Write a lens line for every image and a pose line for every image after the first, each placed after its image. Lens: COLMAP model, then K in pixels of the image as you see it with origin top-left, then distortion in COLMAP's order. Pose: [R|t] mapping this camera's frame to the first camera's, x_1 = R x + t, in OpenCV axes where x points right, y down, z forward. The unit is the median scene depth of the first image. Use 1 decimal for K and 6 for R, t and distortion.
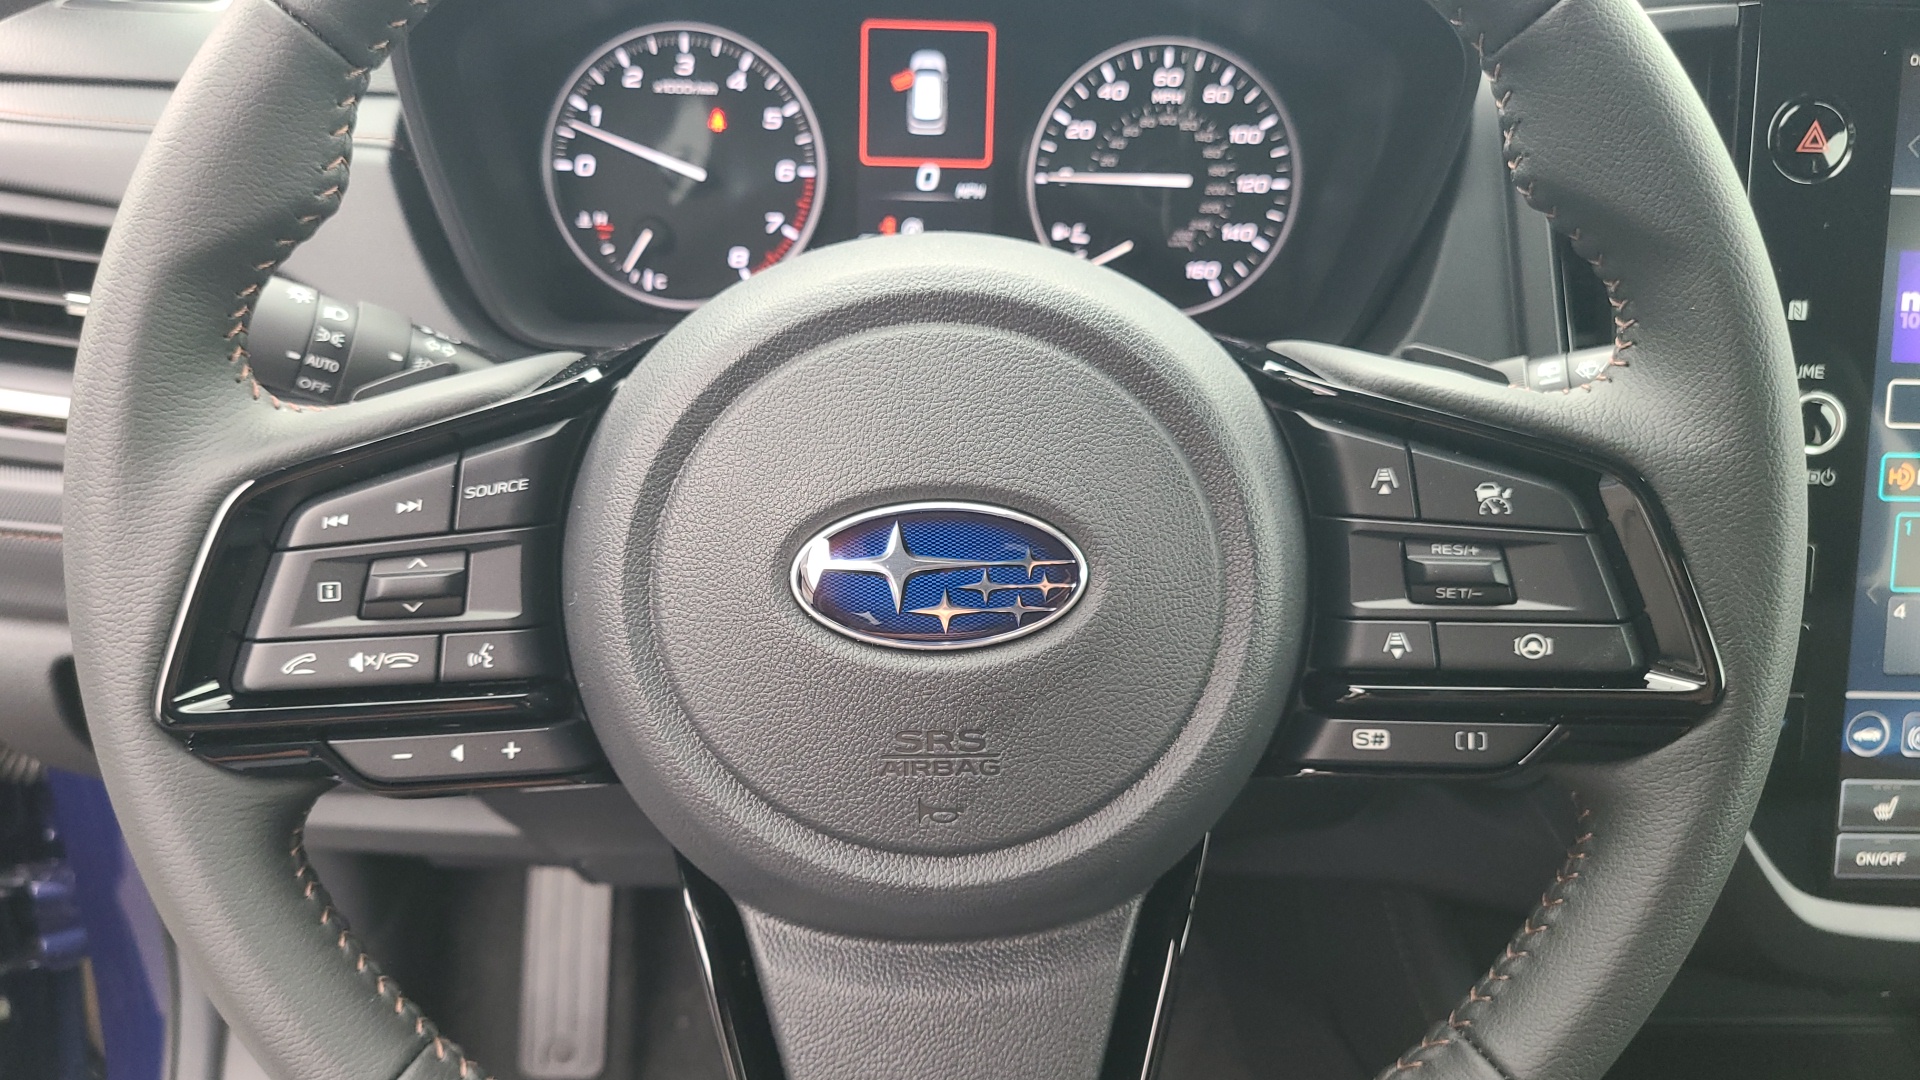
lens RADIAL K [[1566.2, 0, 933.3], [0, 1566.2, 484.4], [0, 0, 1]] dist [0.017209, 0.007553]
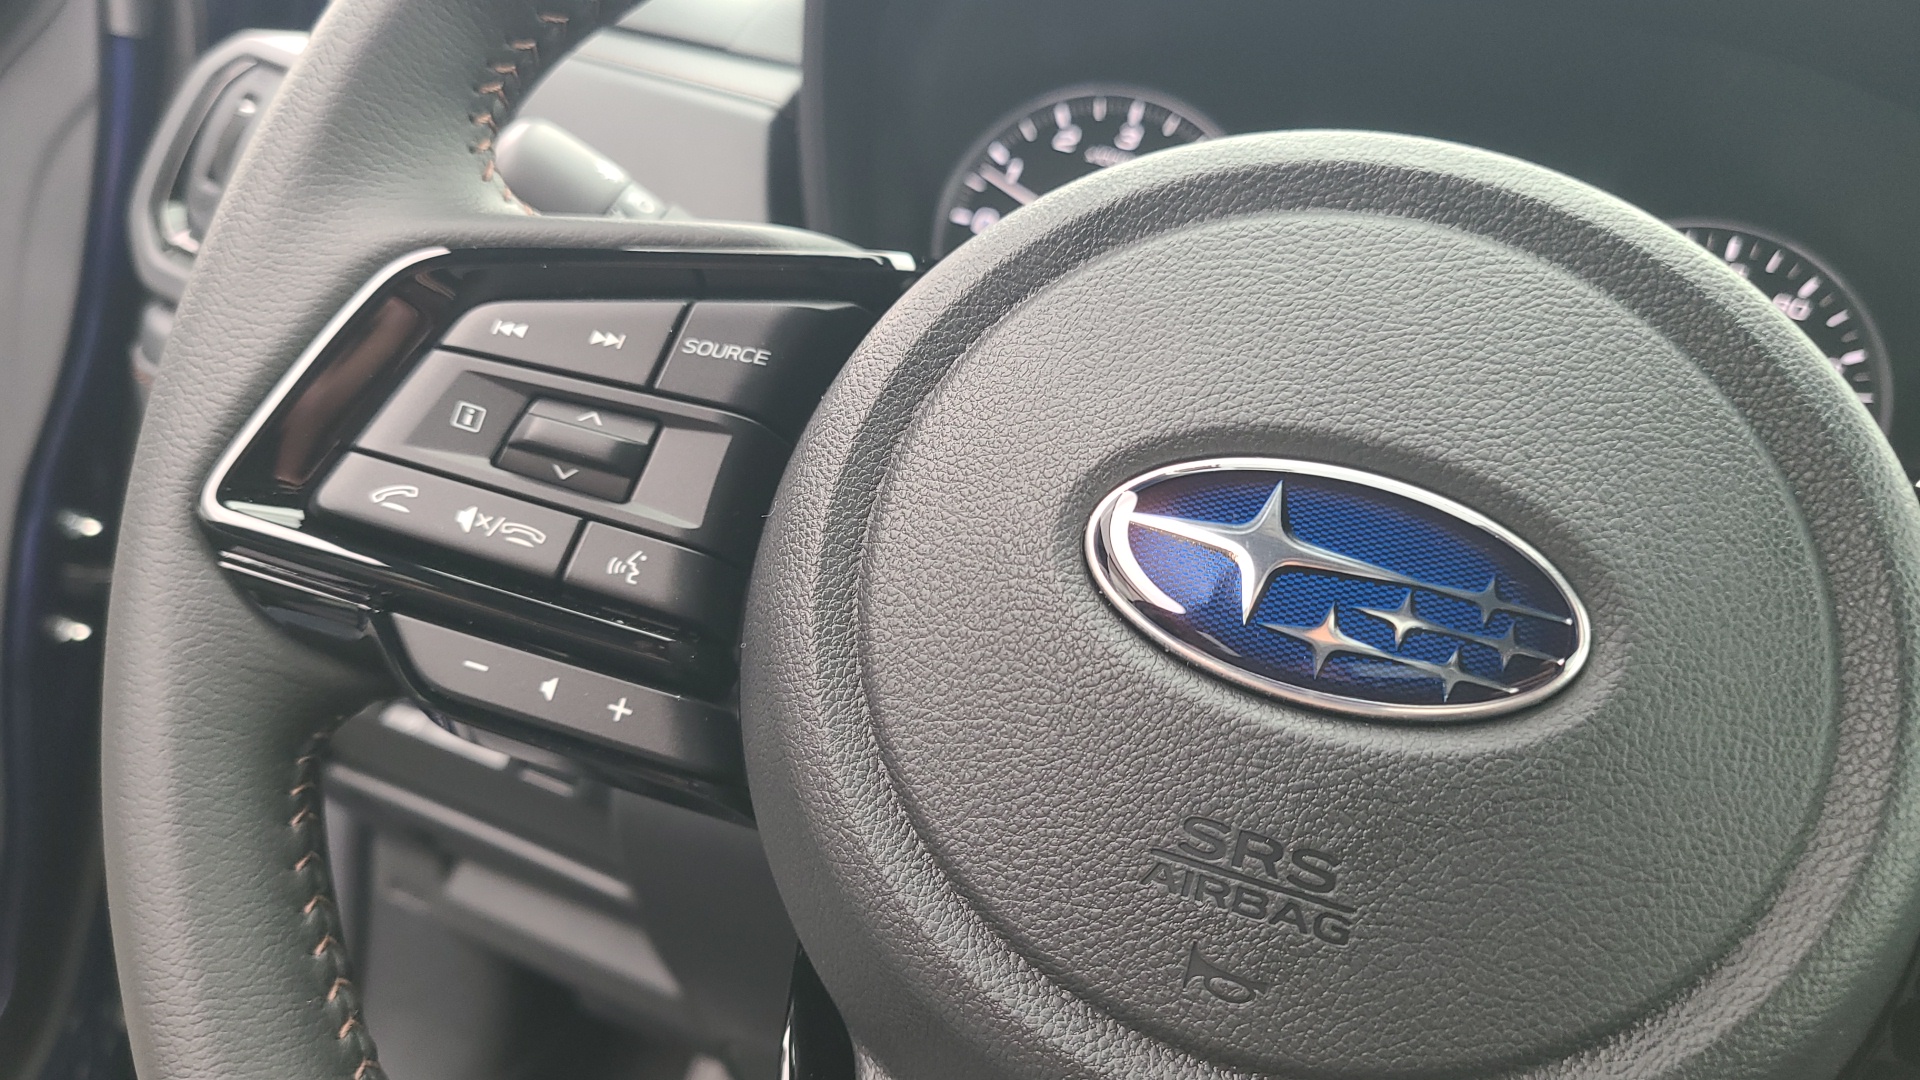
lens RADIAL K [[1539.7, 0, 925.9], [0, 1539.7, 483.9], [0, 0, 1]] dist [0.015961, -0.040842]
pose [[0.933898, 0.250325, -0.255289, 0.000923], [-0.301413, 0.935266, -0.185545, 0.167038], [0.192317, 0.250228, 0.948894, 0.378755]]
